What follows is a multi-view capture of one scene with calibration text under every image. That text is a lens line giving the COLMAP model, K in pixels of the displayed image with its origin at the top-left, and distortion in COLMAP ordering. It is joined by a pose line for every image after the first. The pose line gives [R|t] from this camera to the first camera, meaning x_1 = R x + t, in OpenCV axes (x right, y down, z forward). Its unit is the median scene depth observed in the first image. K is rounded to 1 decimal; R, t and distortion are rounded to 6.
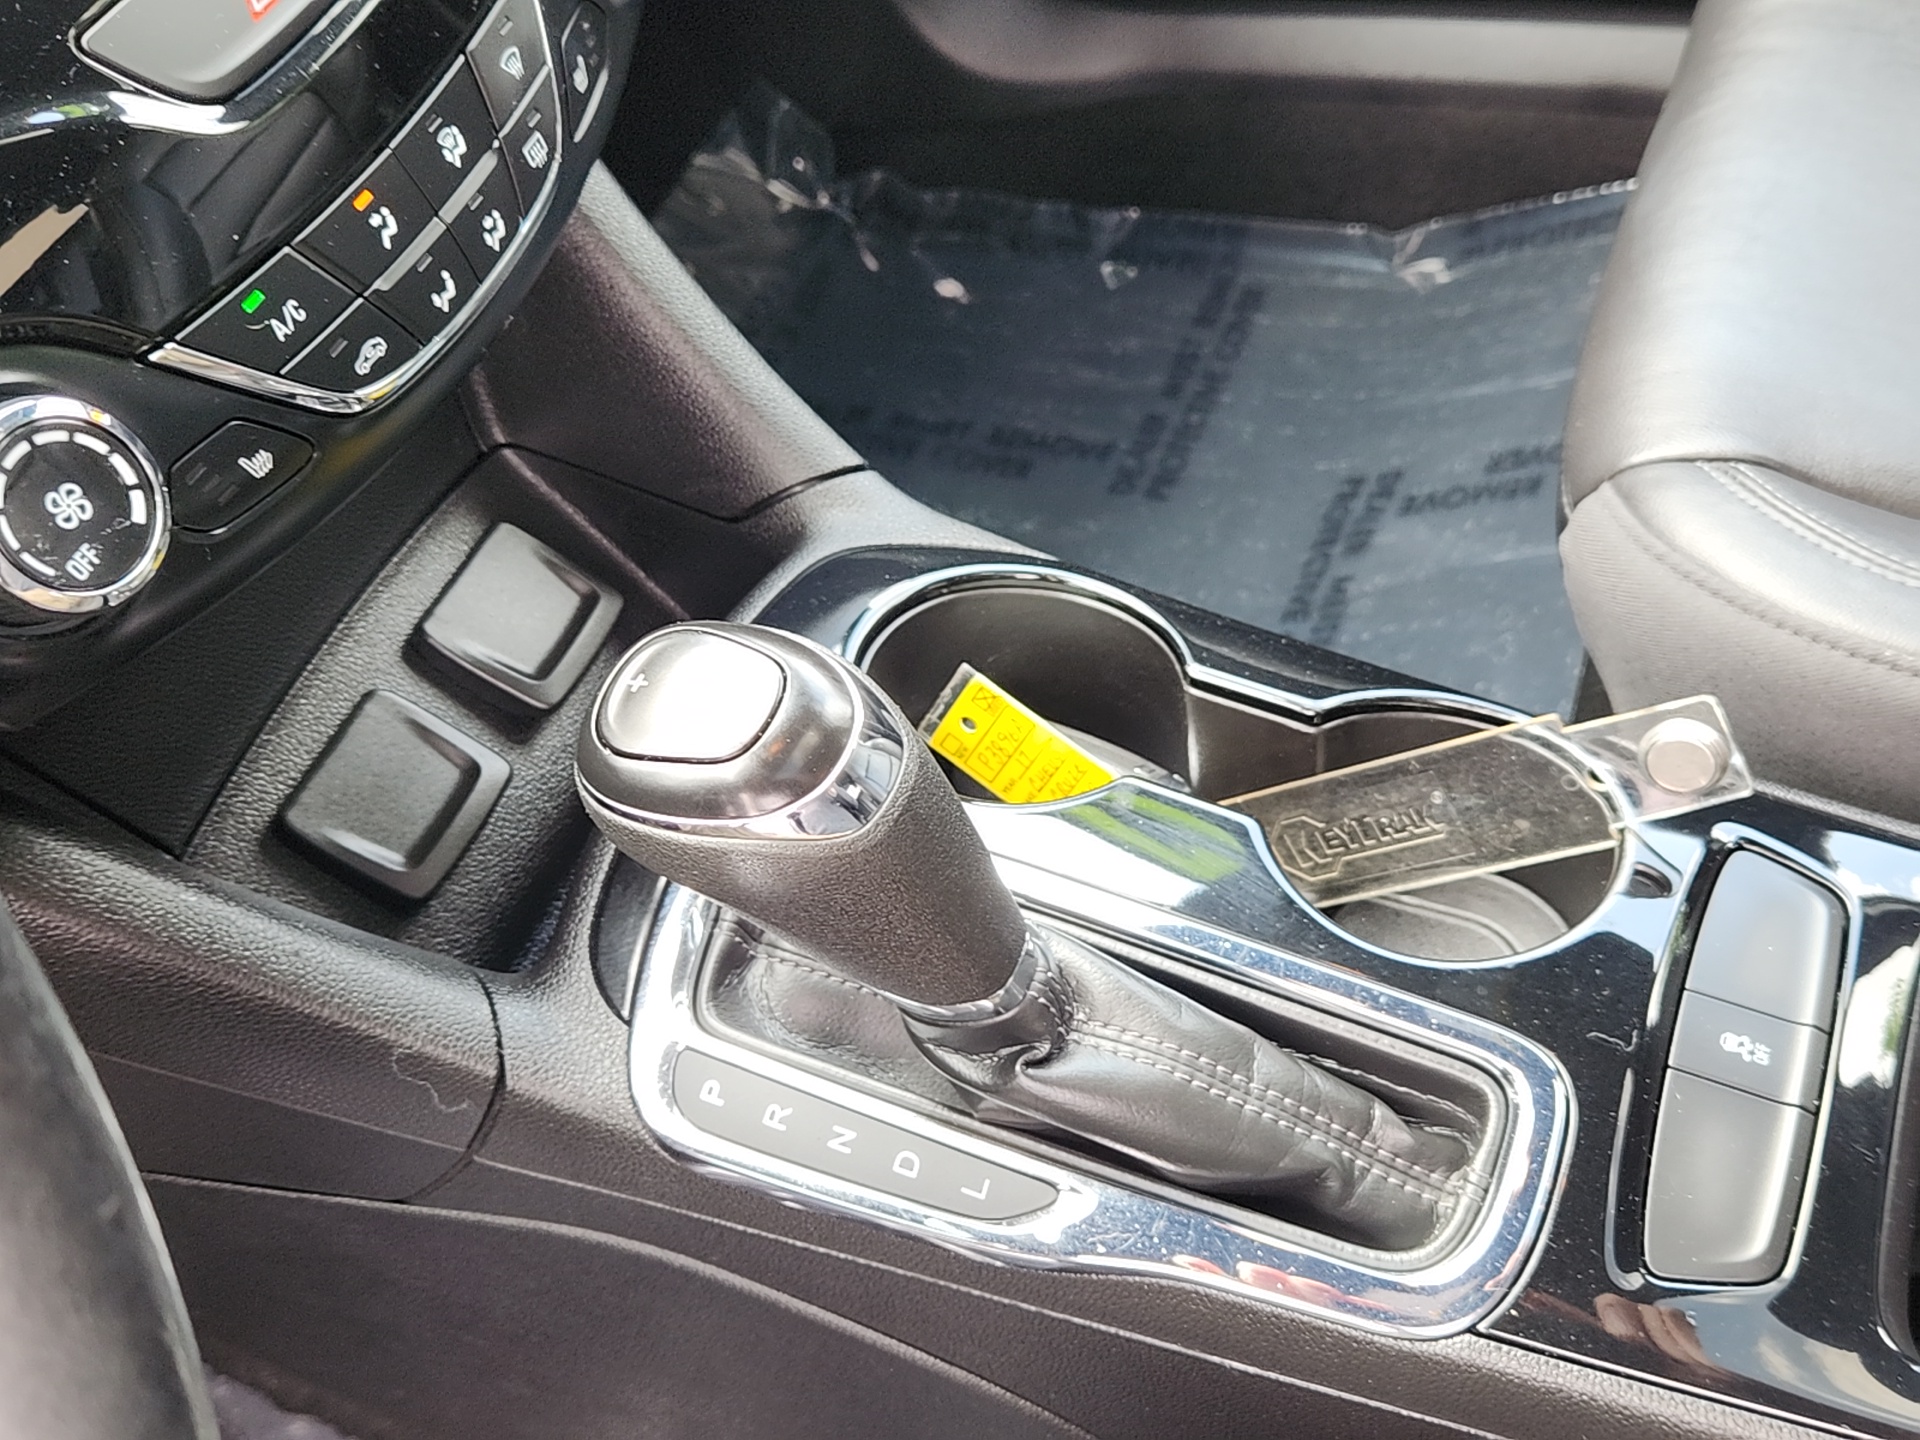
lens RADIAL K [[1921.1, 0, 976.6], [0, 1921.1, 785.6], [0, 0, 1]] dist [0.035459, 0.000000]
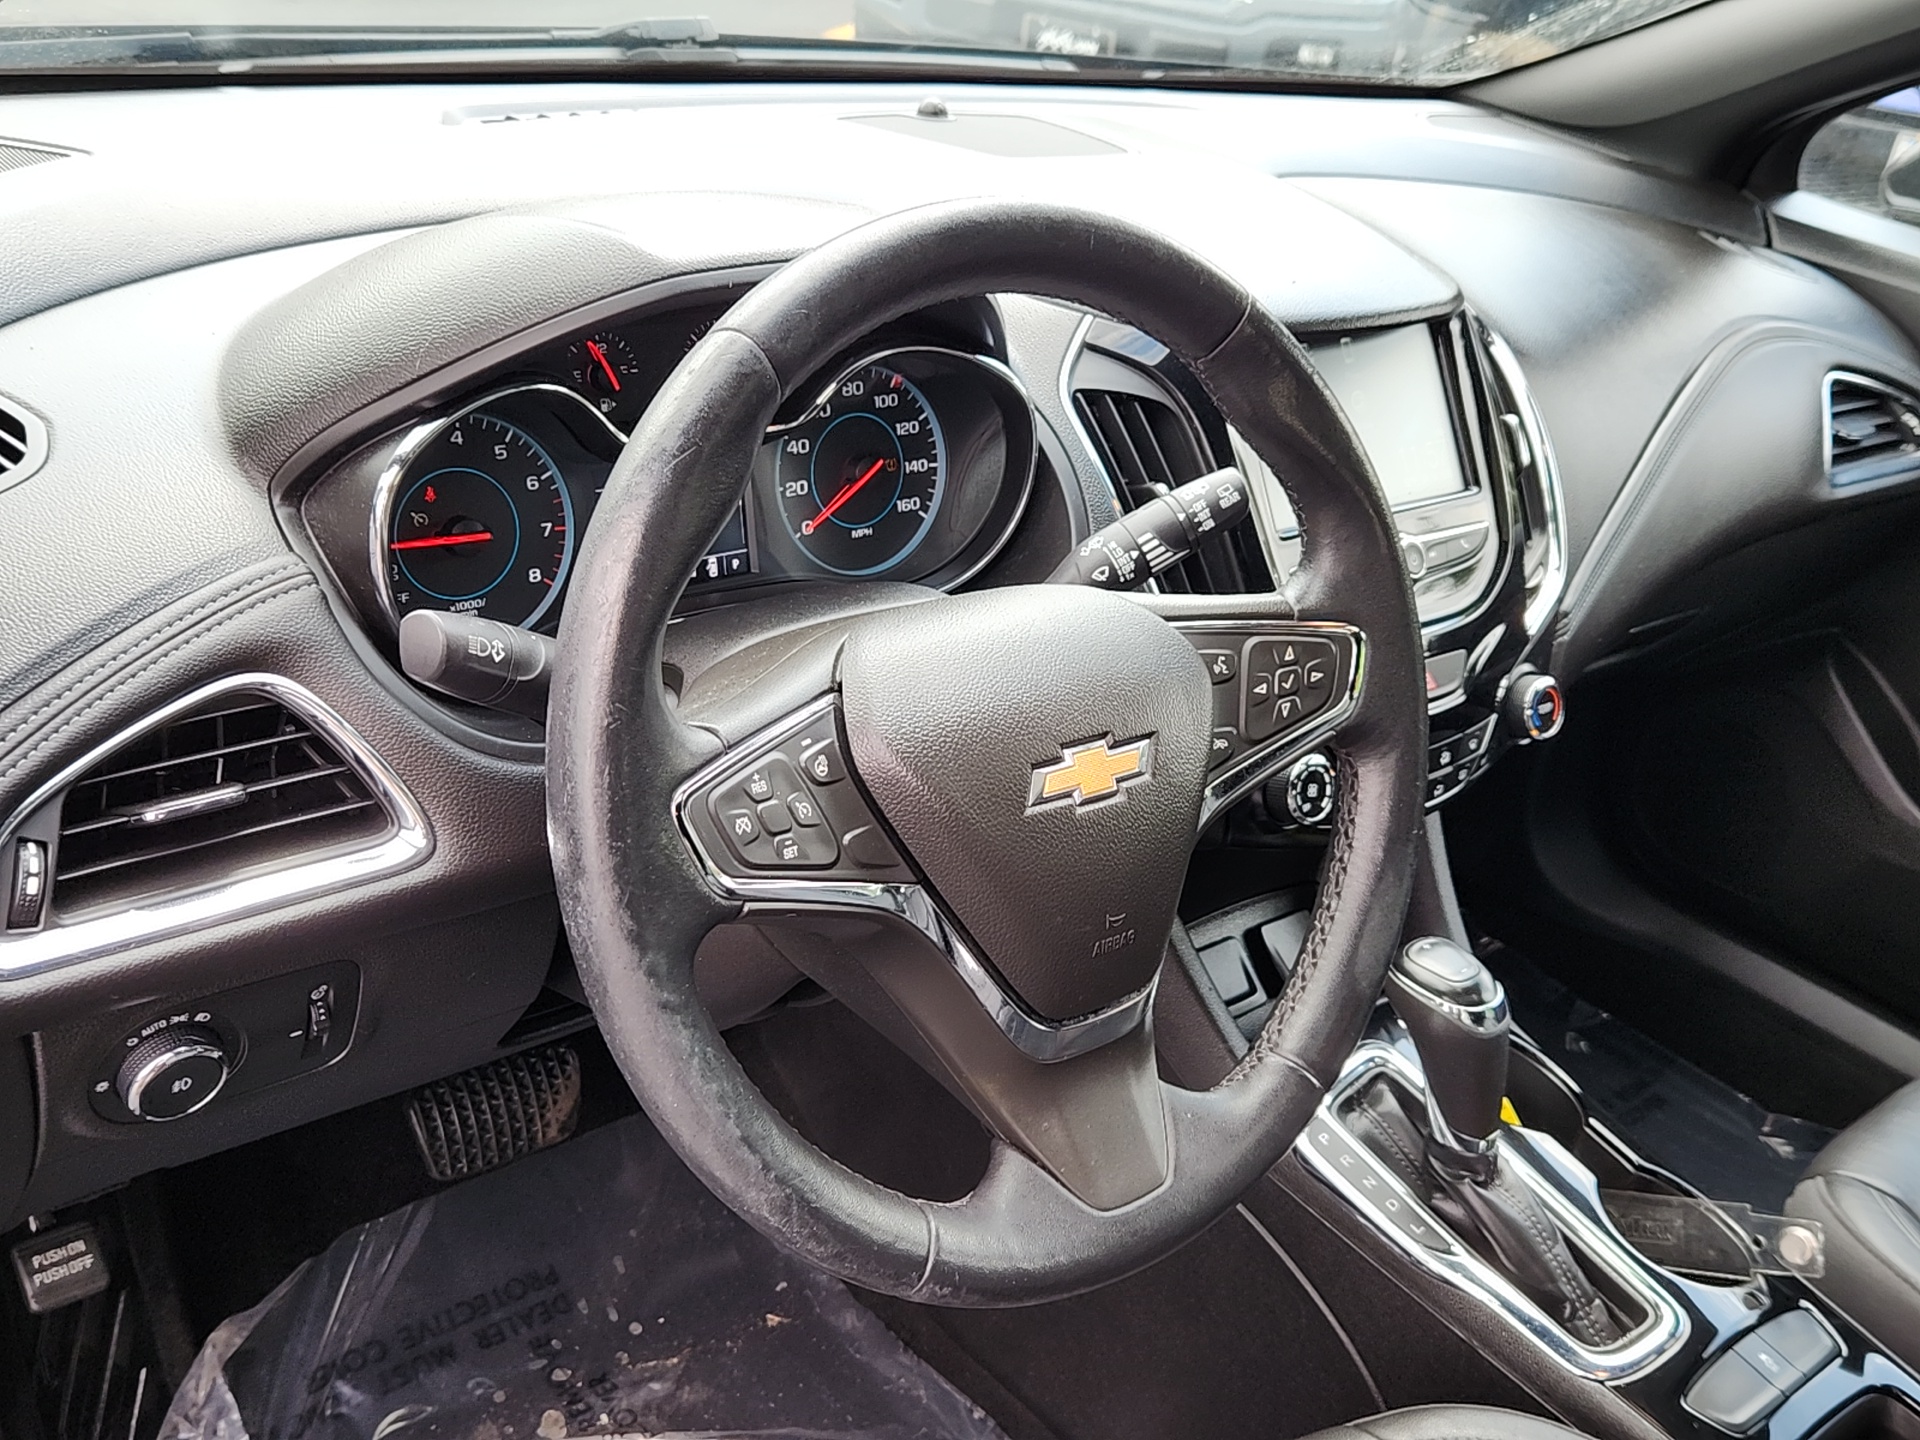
lens RADIAL K [[1921.1, 0, 962.7], [0, 1921.1, 735.7], [0, 0, 1]] dist [0.035459, 0.000000]
pose [[0.842188, 0.470456, -0.263422, -0.135458], [-0.536105, 0.782777, -0.315992, 0.810804], [0.057540, 0.407346, 0.911459, -1.425228]]
